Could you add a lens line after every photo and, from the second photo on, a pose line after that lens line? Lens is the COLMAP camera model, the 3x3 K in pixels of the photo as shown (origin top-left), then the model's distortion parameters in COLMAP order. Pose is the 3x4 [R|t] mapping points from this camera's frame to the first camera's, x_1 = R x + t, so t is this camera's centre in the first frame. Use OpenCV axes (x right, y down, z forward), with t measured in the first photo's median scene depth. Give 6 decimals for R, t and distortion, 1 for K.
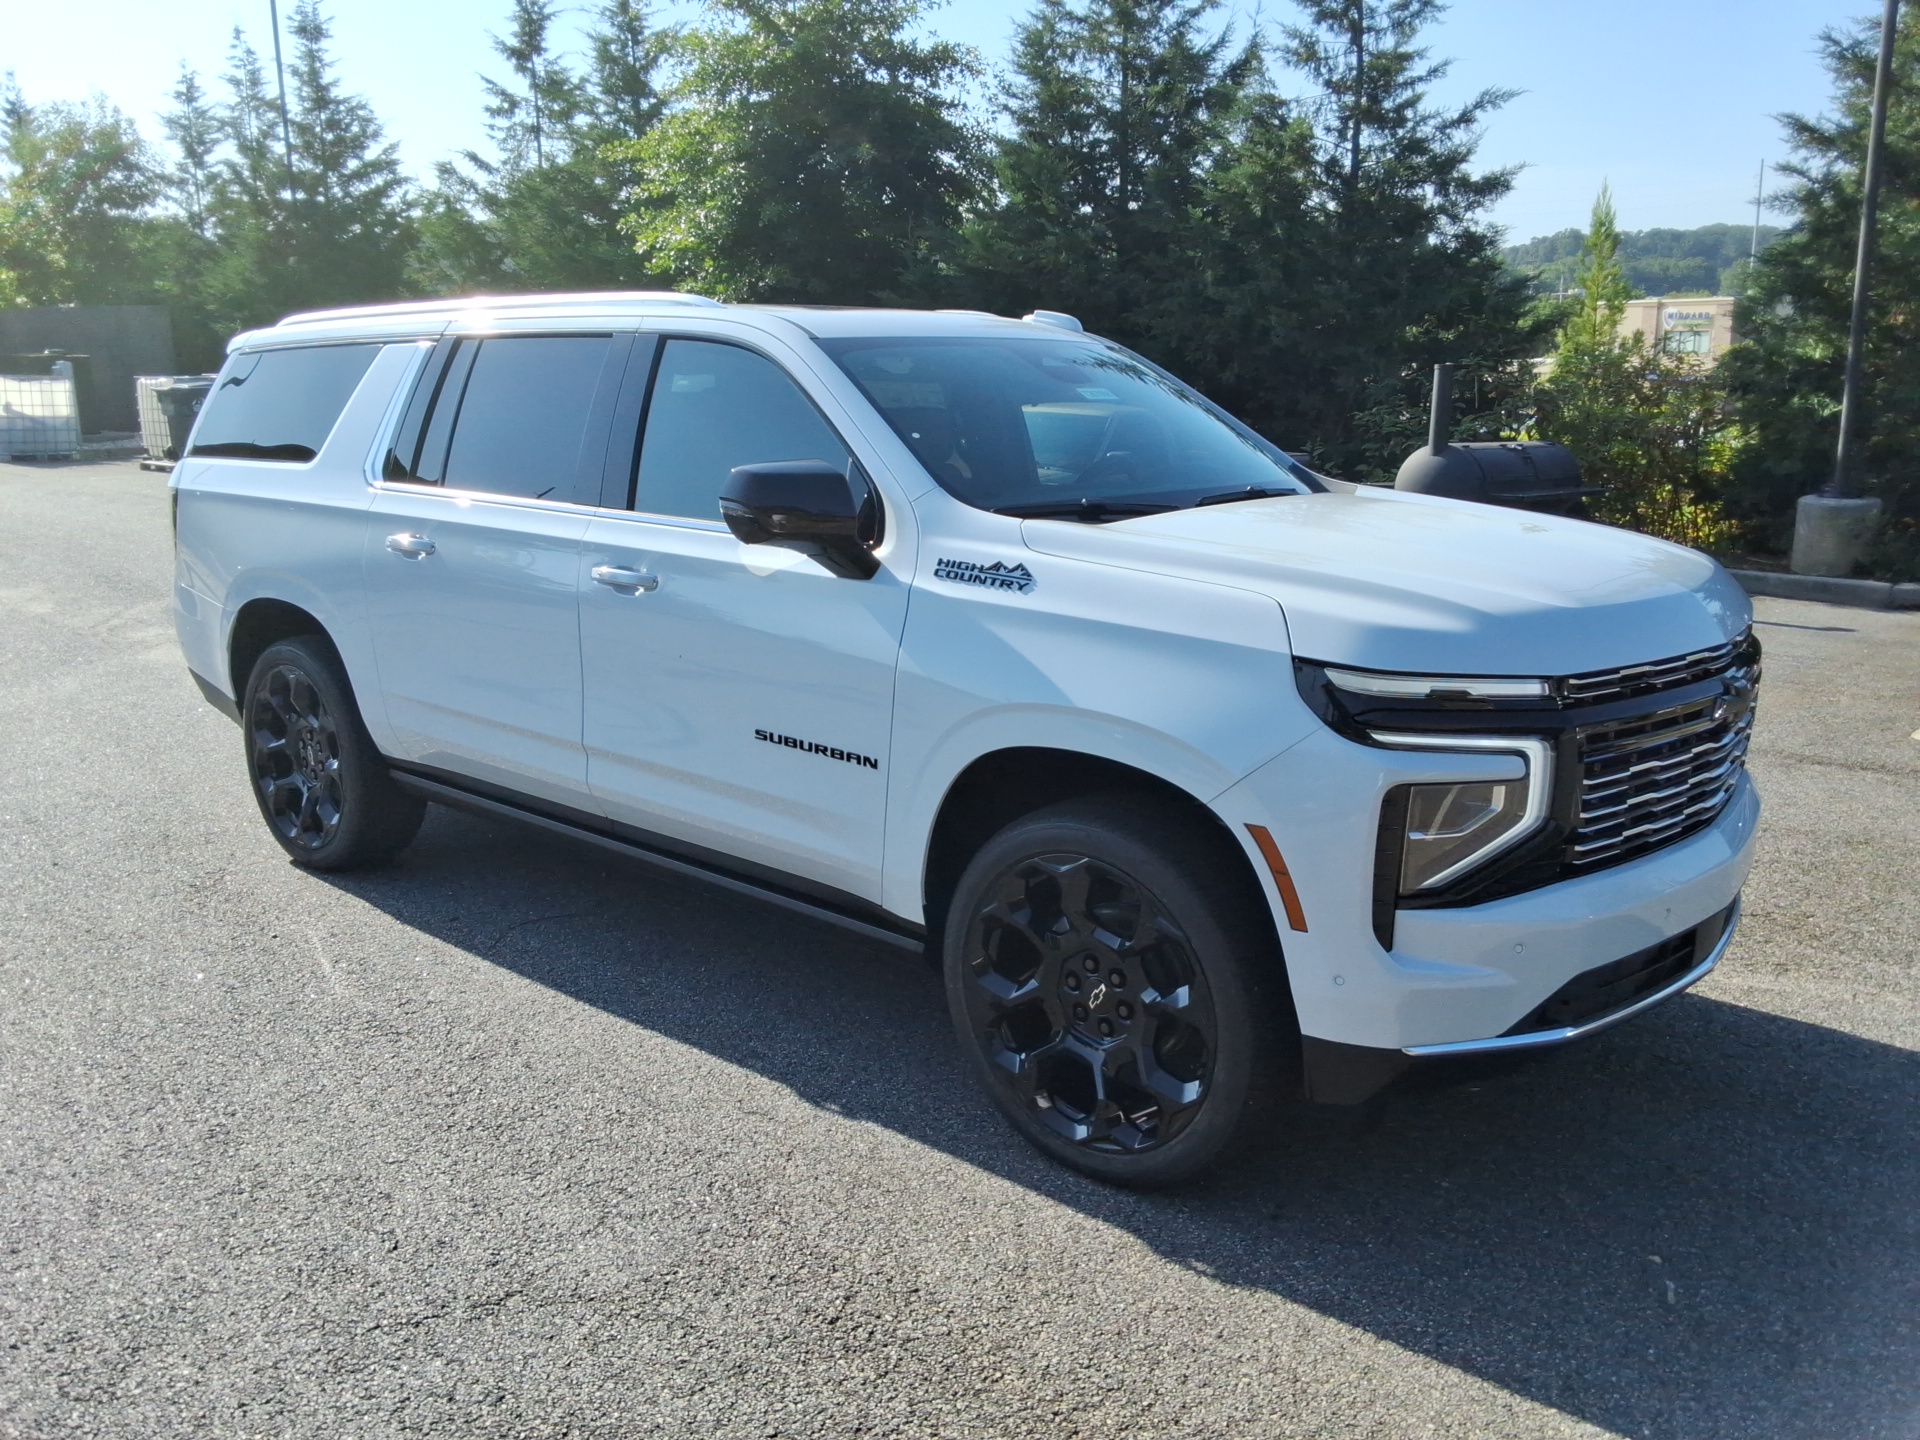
lens RADIAL K [[1545.6, 0, 963.5], [0, 1545.6, 716.1], [0, 0, 1]] dist [0.095711, -0.138286]
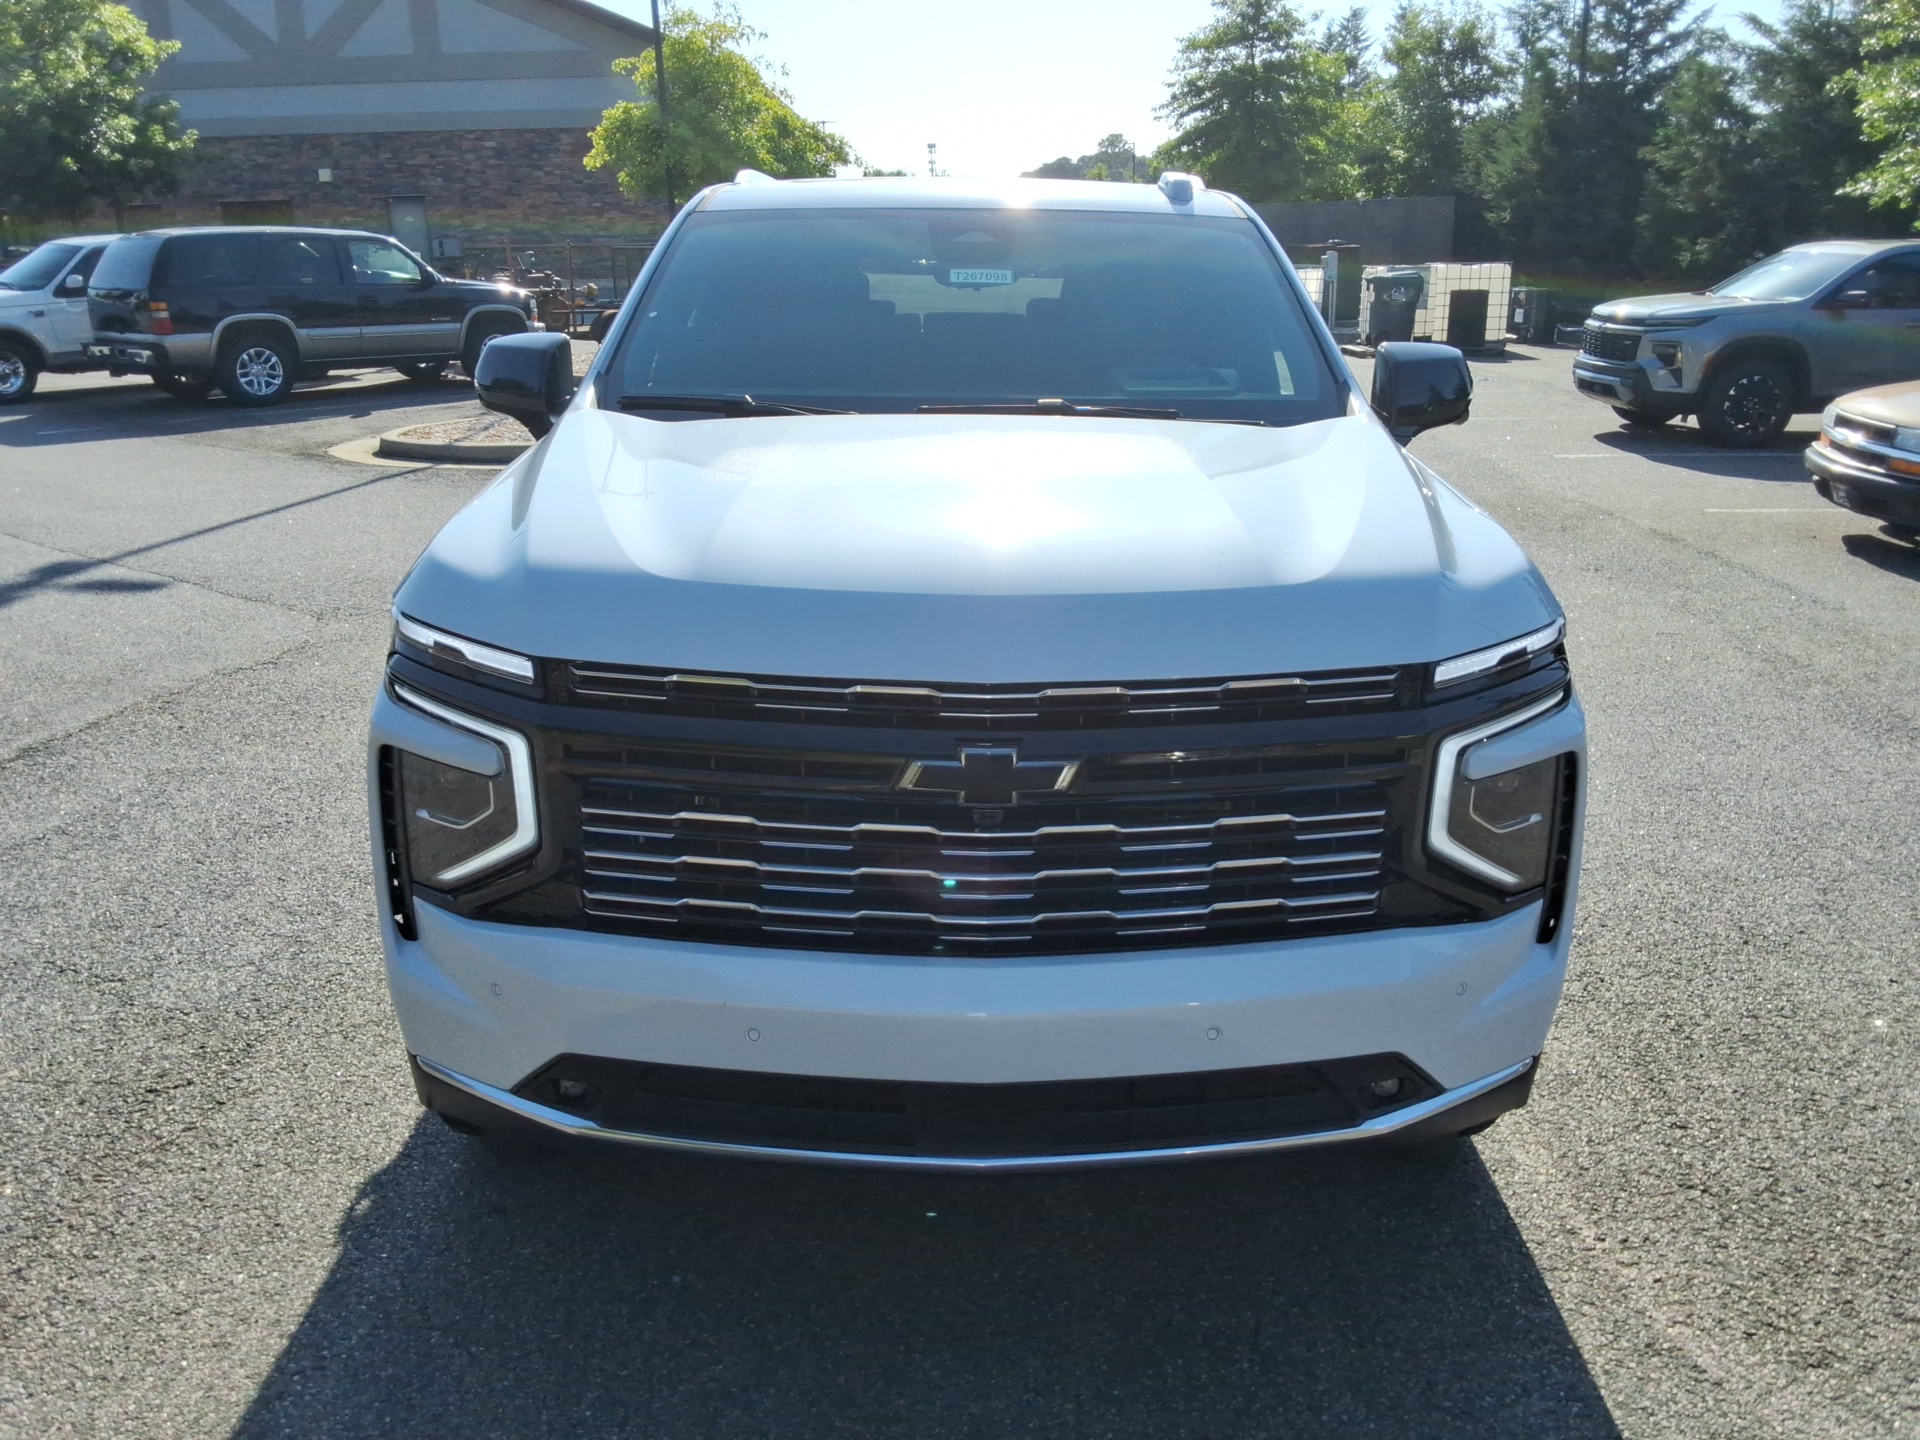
lens RADIAL K [[1545.6, 0, 976.4], [0, 1545.6, 709.9], [0, 0, 1]] dist [0.095711, -0.138286]
pose [[0.669654, 0.211254, -0.711994, 0.749071], [-0.166506, 0.976992, 0.133276, -0.096547], [0.723767, 0.029302, 0.689422, 0.444807]]
